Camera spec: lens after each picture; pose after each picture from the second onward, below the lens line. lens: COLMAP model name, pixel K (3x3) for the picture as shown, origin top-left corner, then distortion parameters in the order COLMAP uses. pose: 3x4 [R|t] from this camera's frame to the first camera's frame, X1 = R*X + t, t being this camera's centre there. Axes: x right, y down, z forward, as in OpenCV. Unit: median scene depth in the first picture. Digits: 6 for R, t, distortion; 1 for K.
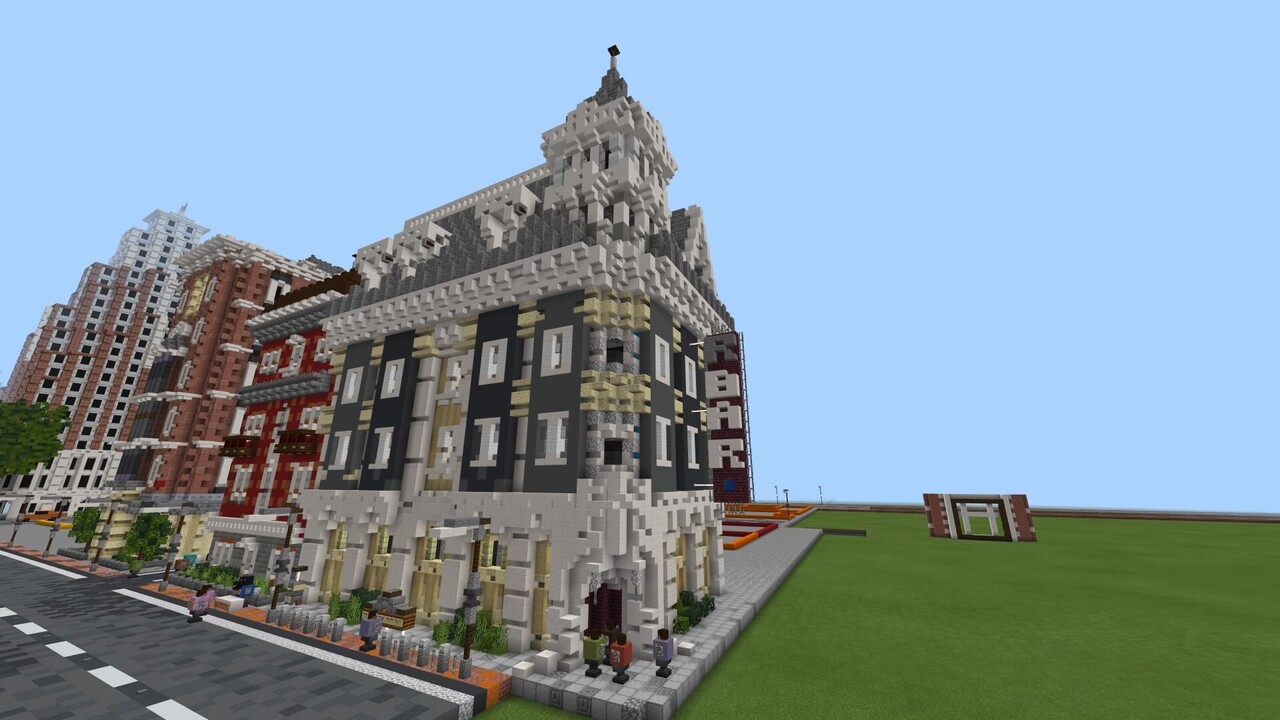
lens RADIAL K [[422.3, 0, 640.0], [0, 422.3, 360.0], [0, 0, 1]] dist [-0.000153, -0.000070]
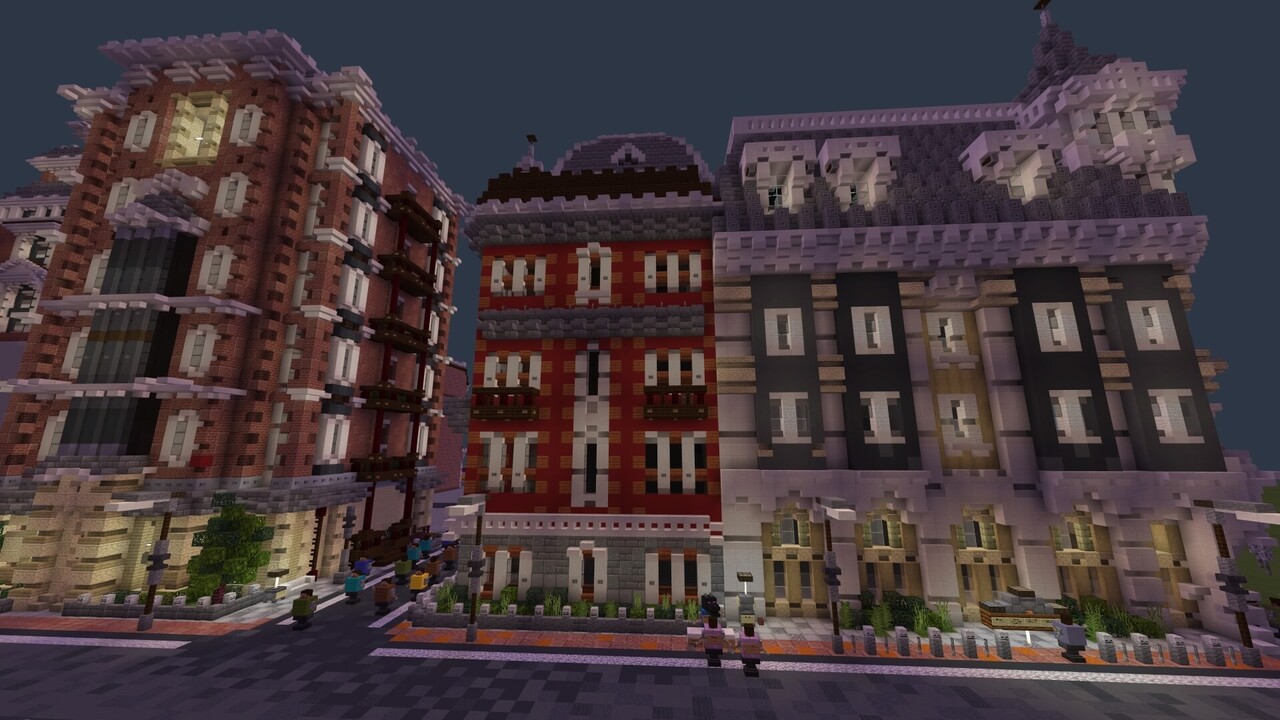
lens RADIAL K [[422.3, 0, 640.0], [0, 422.3, 360.0], [0, 0, 1]] dist [-0.000153, -0.000070]
pose [[0.920071, 0.078016, 0.383905, -1.340076], [-0.109015, 0.992250, 0.059623, 0.103987], [-0.376279, -0.096709, 0.921445, 0.453110]]
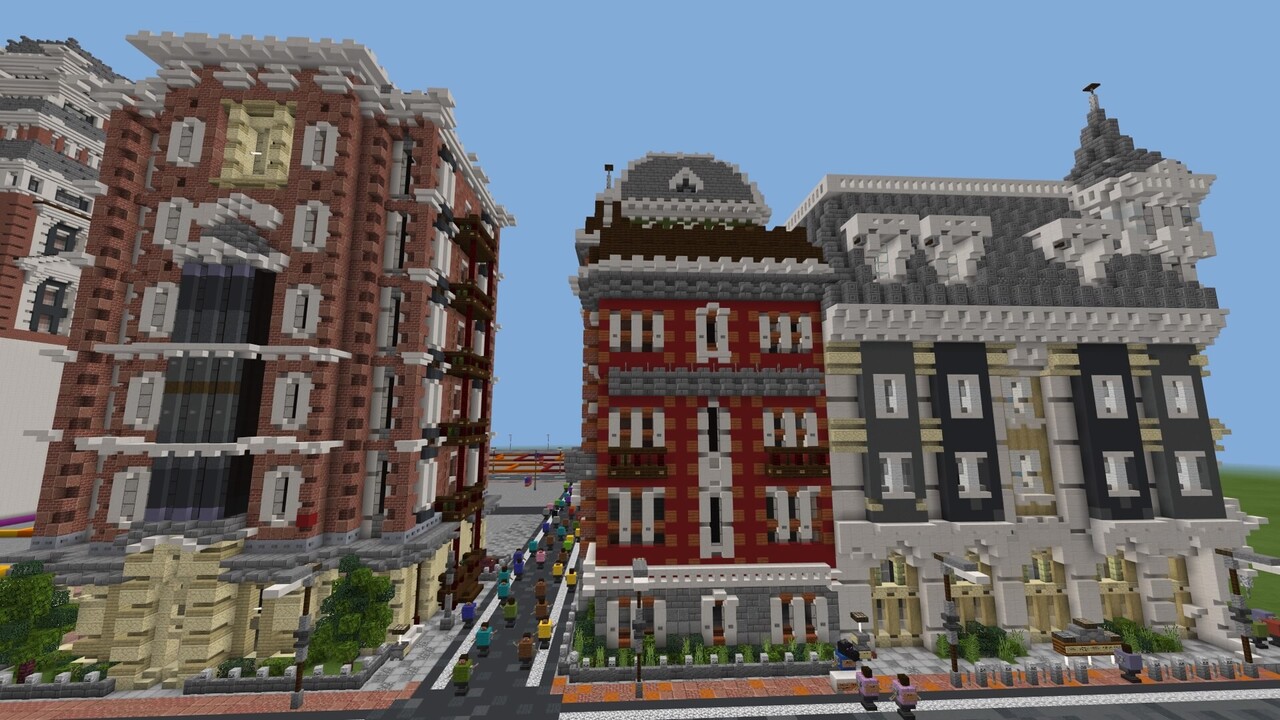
lens RADIAL K [[422.3, 0, 640.0], [0, 422.3, 360.0], [0, 0, 1]] dist [-0.000153, -0.000070]
pose [[0.867106, 0.067776, 0.493492, -1.697241], [-0.138522, 0.984432, 0.108195, -0.034280], [-0.478476, -0.162176, 0.862995, 0.599147]]
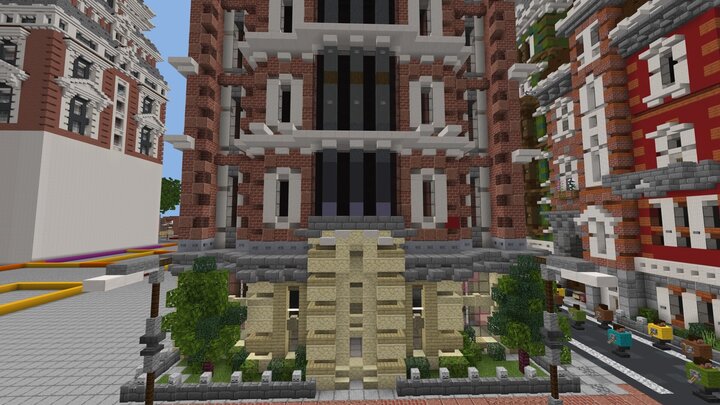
lens RADIAL K [[237.5, 0, 360.0], [0, 237.5, 202.5], [0, 0, 1]] dist [0.000334, -0.000071]
pose [[0.877291, 0.034836, 0.478693, -2.234980], [-0.134426, 0.975279, 0.175387, 0.375298], [-0.460749, -0.218215, 0.860286, 1.297758]]
